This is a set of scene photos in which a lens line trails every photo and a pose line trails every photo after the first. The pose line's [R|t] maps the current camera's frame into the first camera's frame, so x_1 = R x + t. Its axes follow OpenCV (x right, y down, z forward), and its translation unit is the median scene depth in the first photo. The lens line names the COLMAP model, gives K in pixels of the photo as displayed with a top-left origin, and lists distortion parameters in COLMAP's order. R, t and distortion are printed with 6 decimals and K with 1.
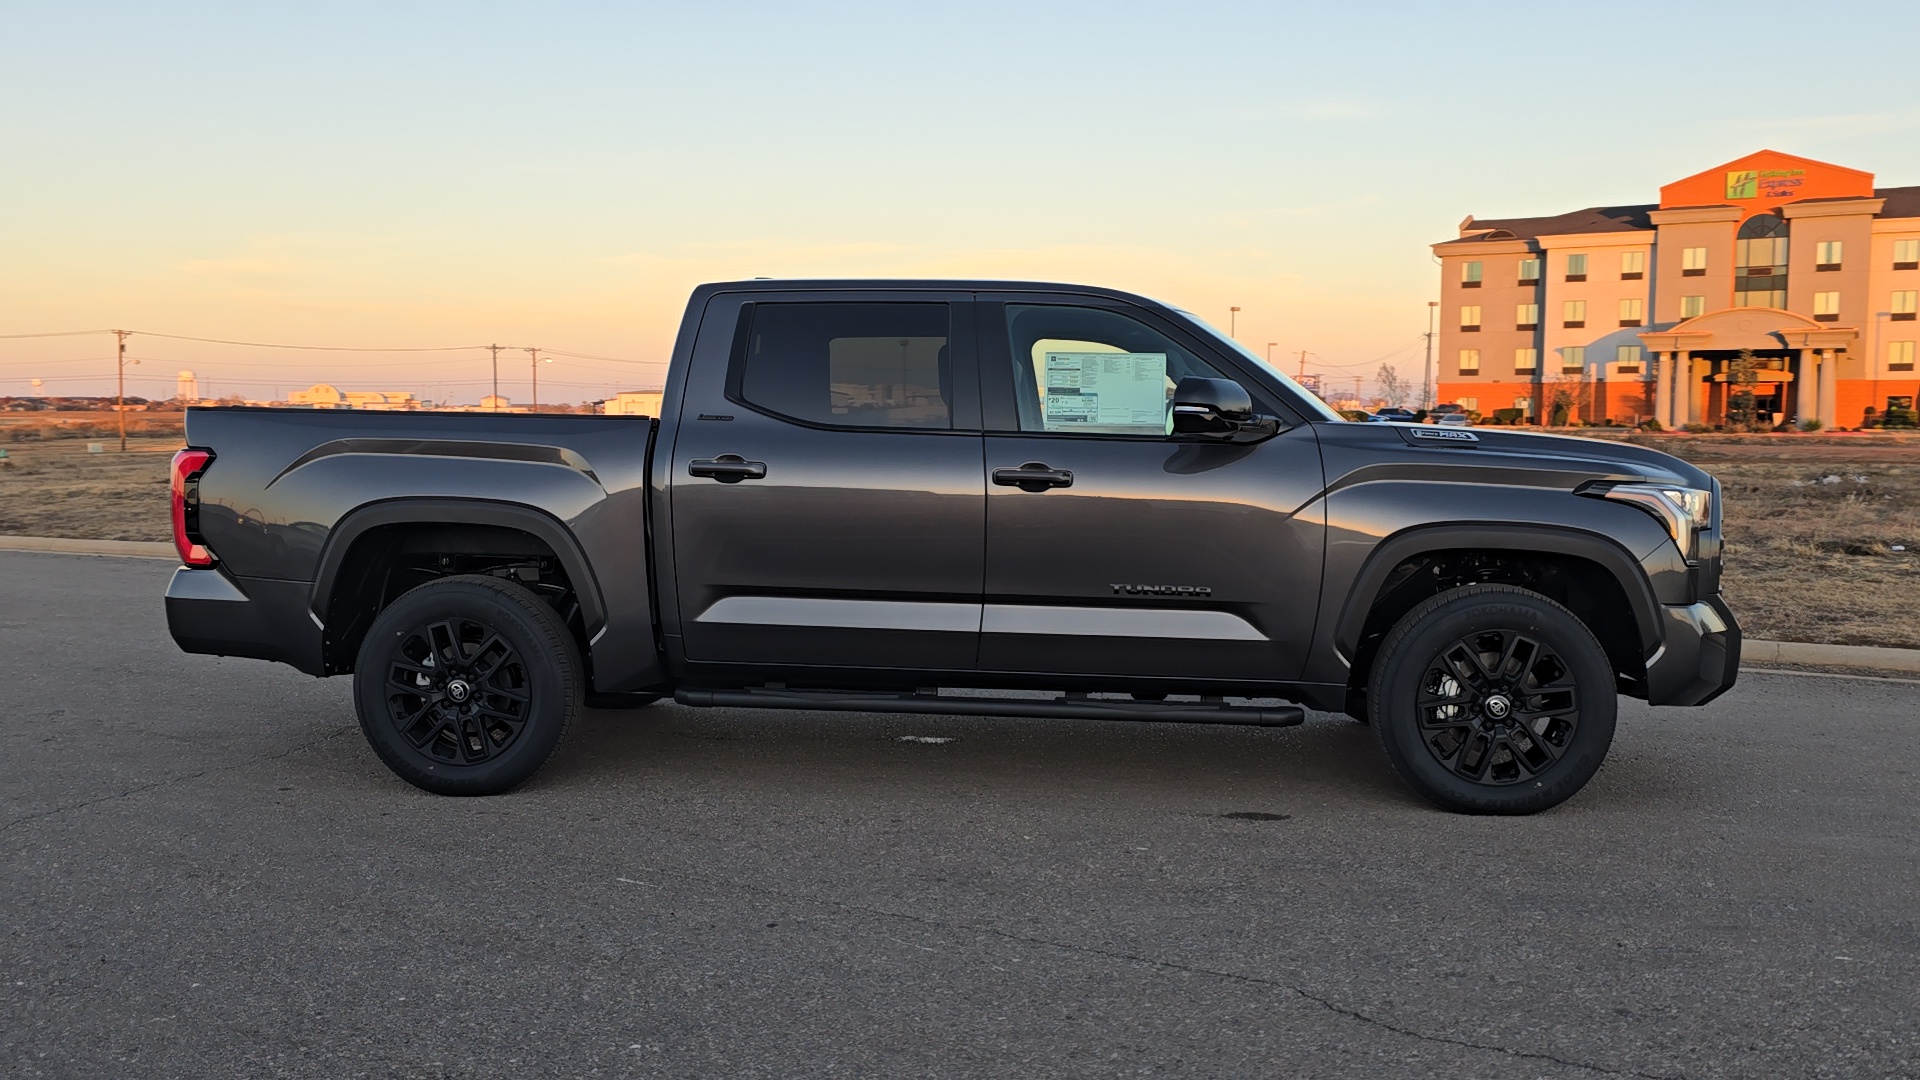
lens RADIAL K [[1608.7, 0, 970.4], [0, 1608.7, 538.4], [0, 0, 1]] dist [0.007369, -0.000500]
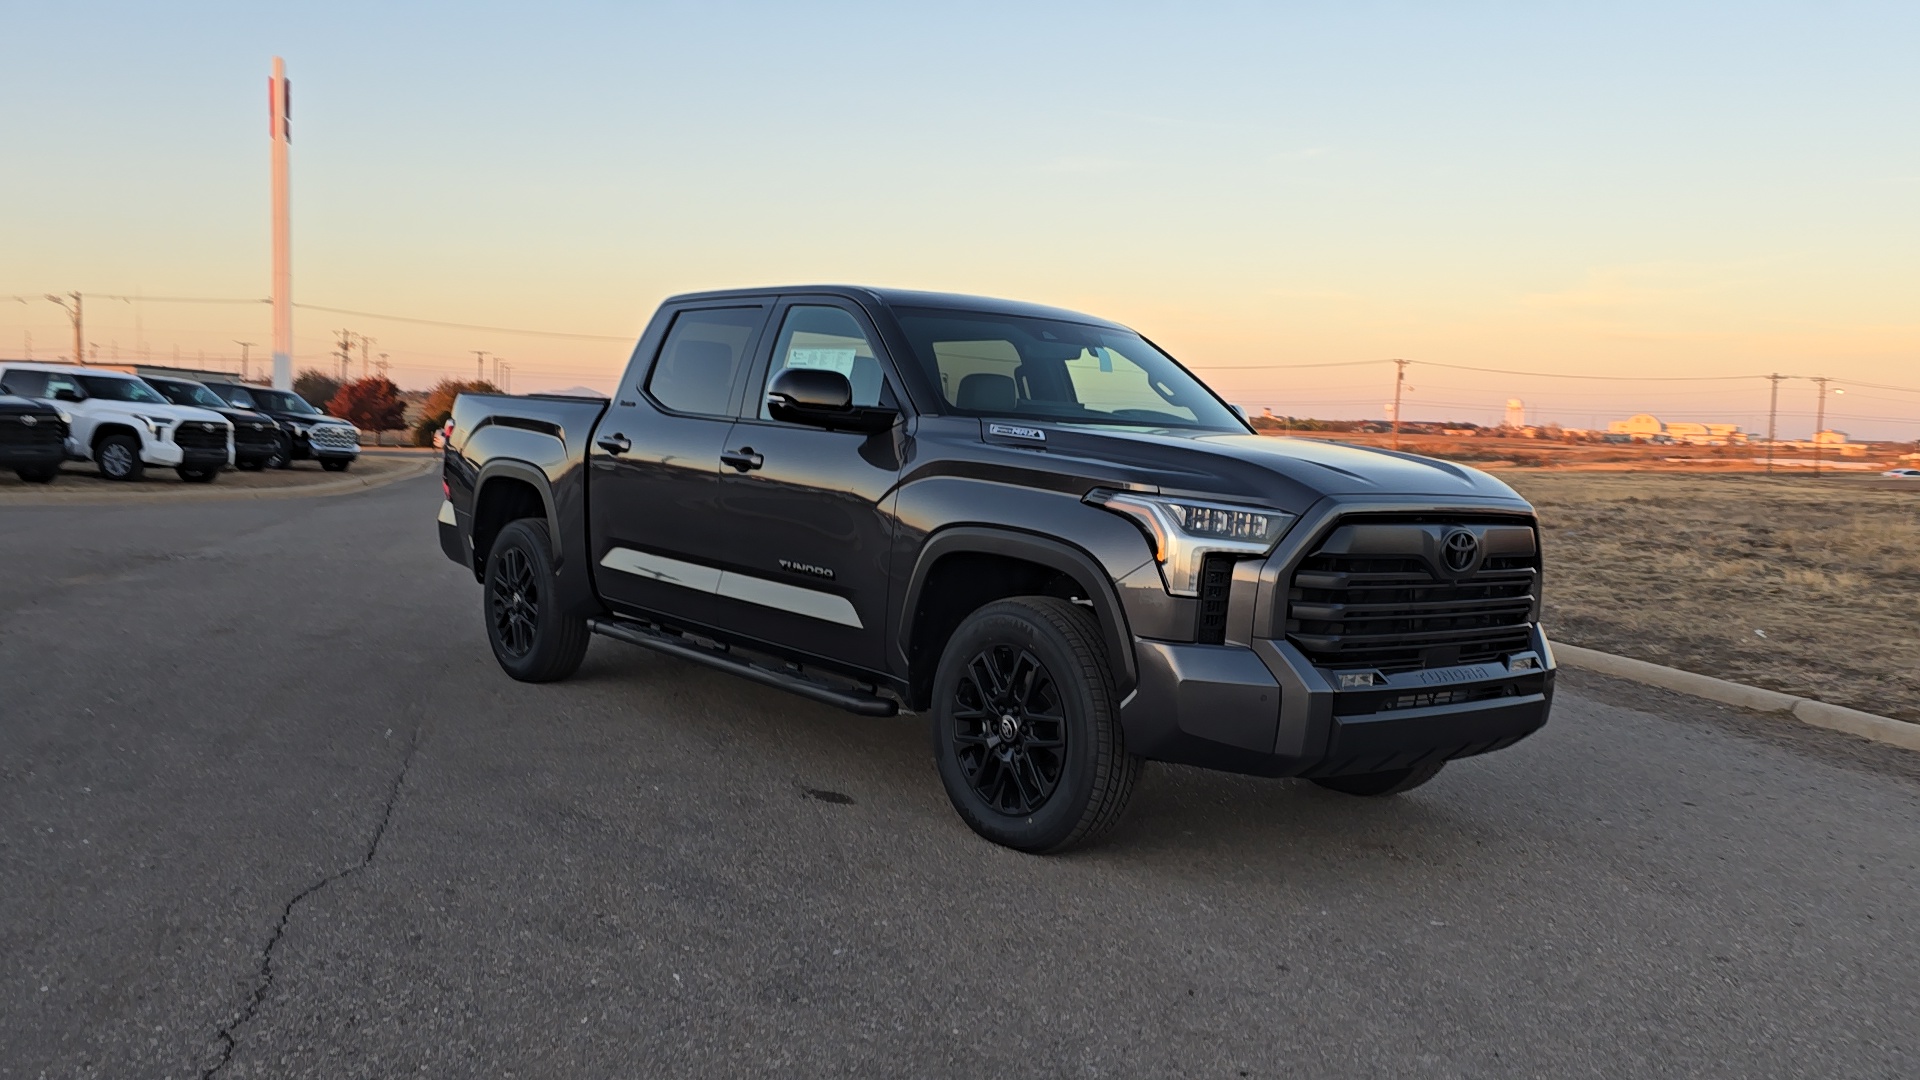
lens RADIAL K [[1608.7, 0, 970.4], [0, 1608.7, 538.4], [0, 0, 1]] dist [0.007369, -0.000500]
pose [[0.714739, 0.074970, -0.695361, 0.098747], [-0.087793, 0.995991, 0.017143, -0.001777], [0.693859, 0.048796, 0.718456, 0.033436]]
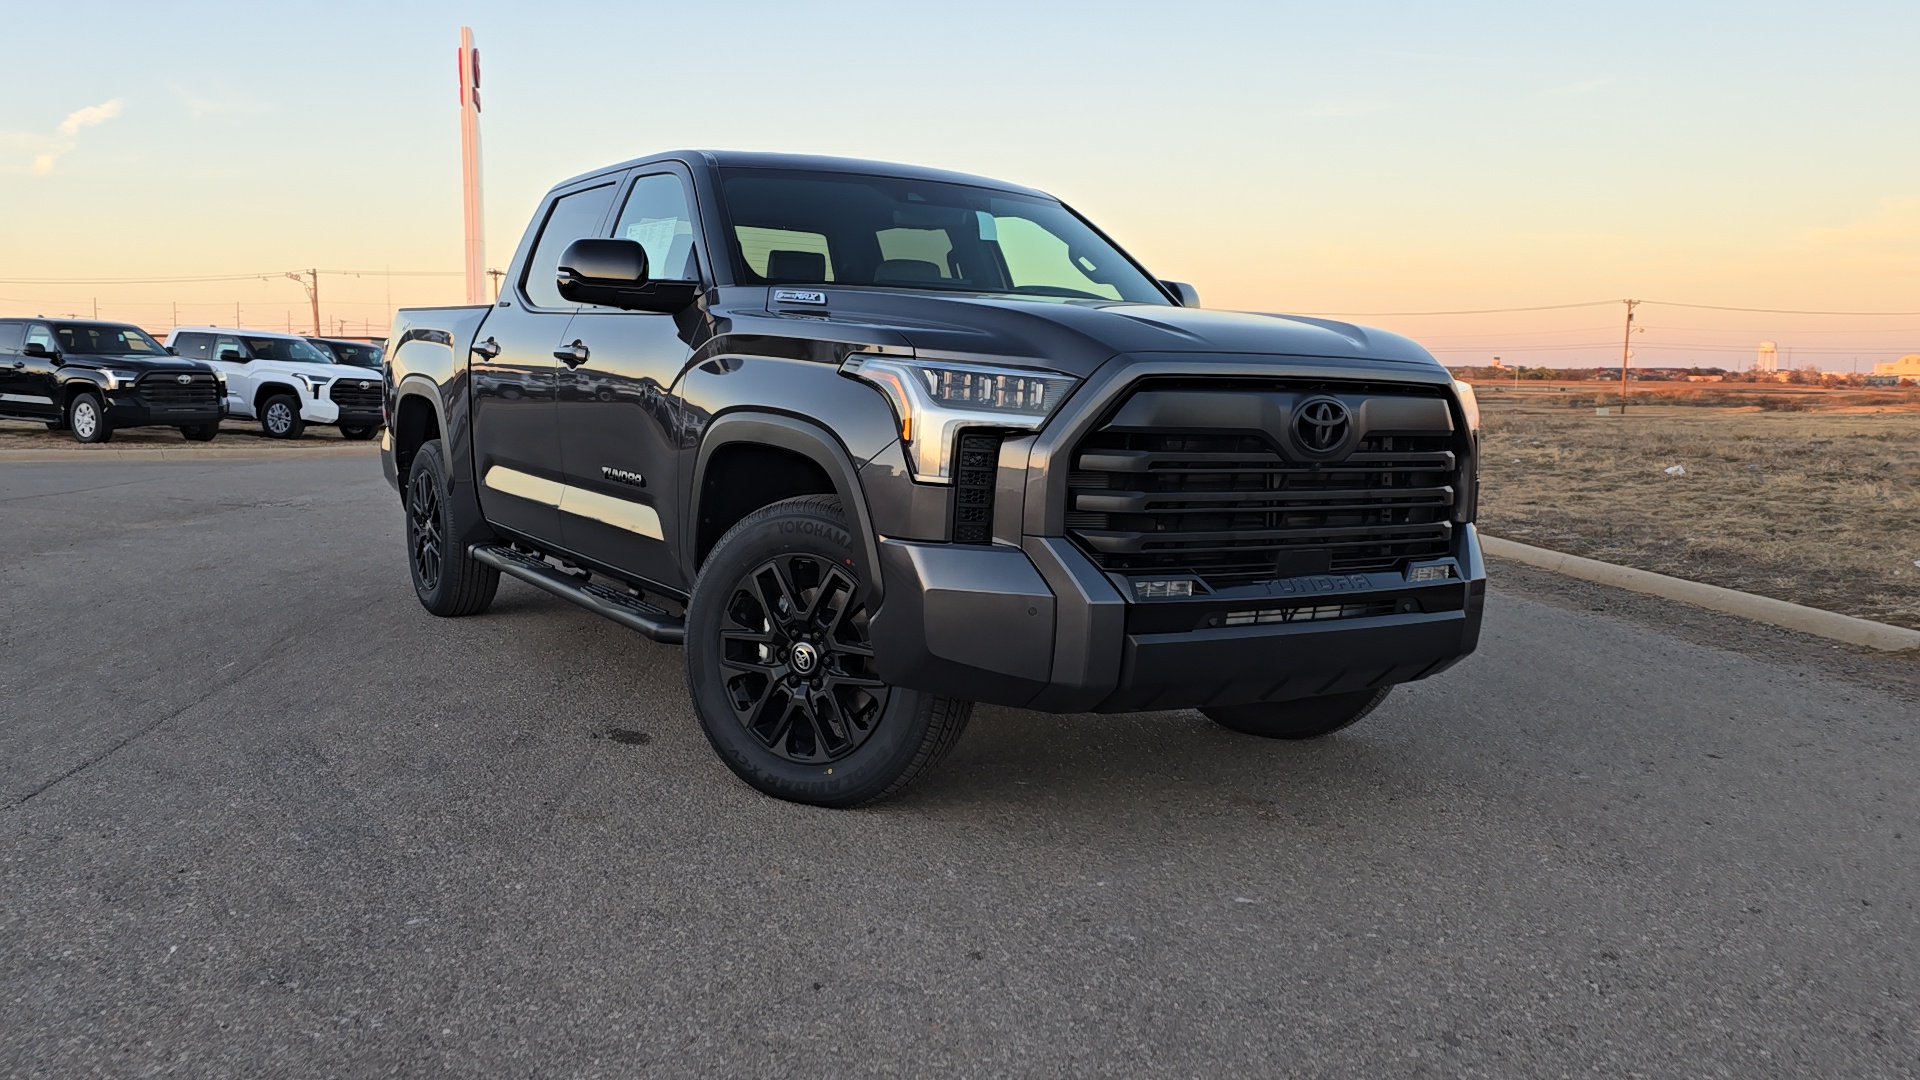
lens RADIAL K [[1608.7, 0, 970.4], [0, 1608.7, 538.4], [0, 0, 1]] dist [0.007369, -0.000500]
pose [[0.617385, 0.087291, -0.781803, 0.101858], [-0.073158, 0.995889, 0.053421, 0.000367], [0.783252, 0.024214, 0.621233, 0.062476]]
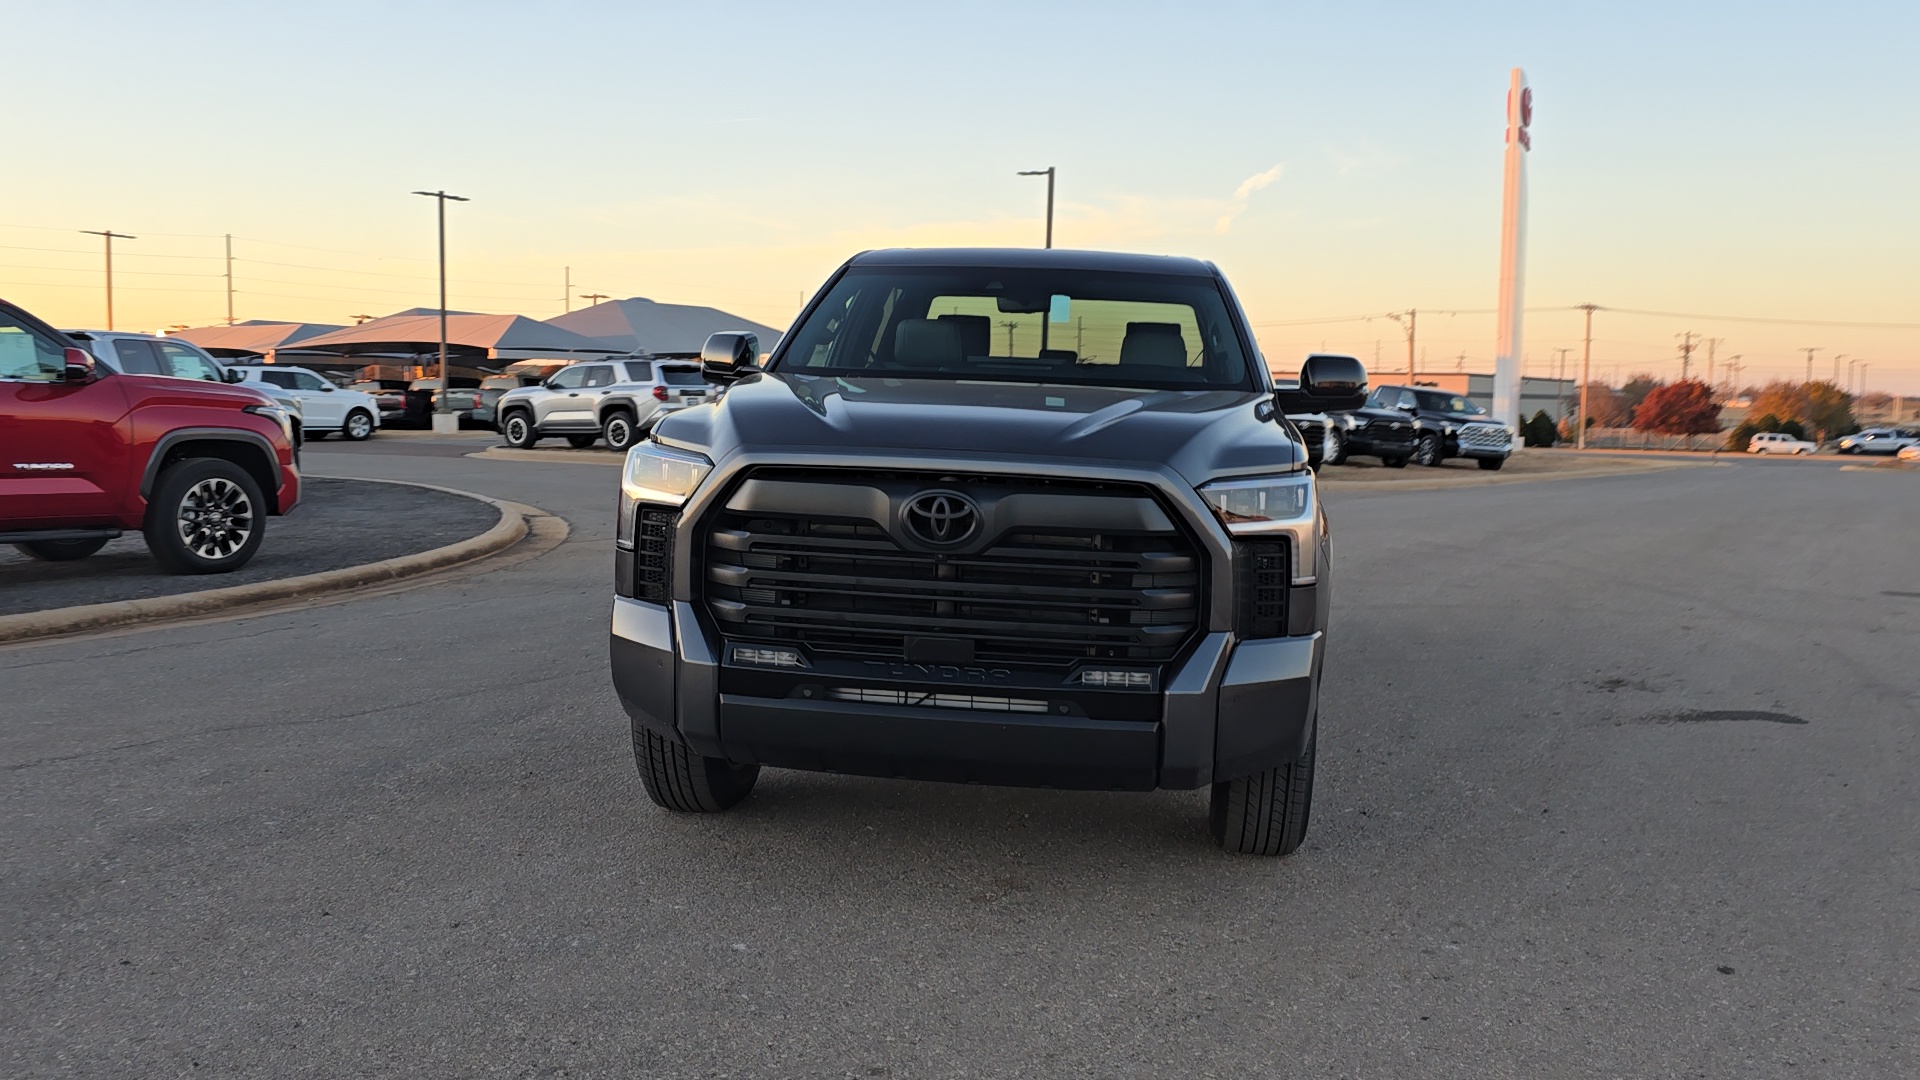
lens RADIAL K [[1608.7, 0, 970.4], [0, 1608.7, 538.4], [0, 0, 1]] dist [0.007369, -0.000500]
pose [[-0.007411, 0.091535, -0.995774, 0.129153], [-0.096680, 0.991071, 0.091822, -0.008104], [0.995288, 0.096952, 0.001505, 0.121494]]
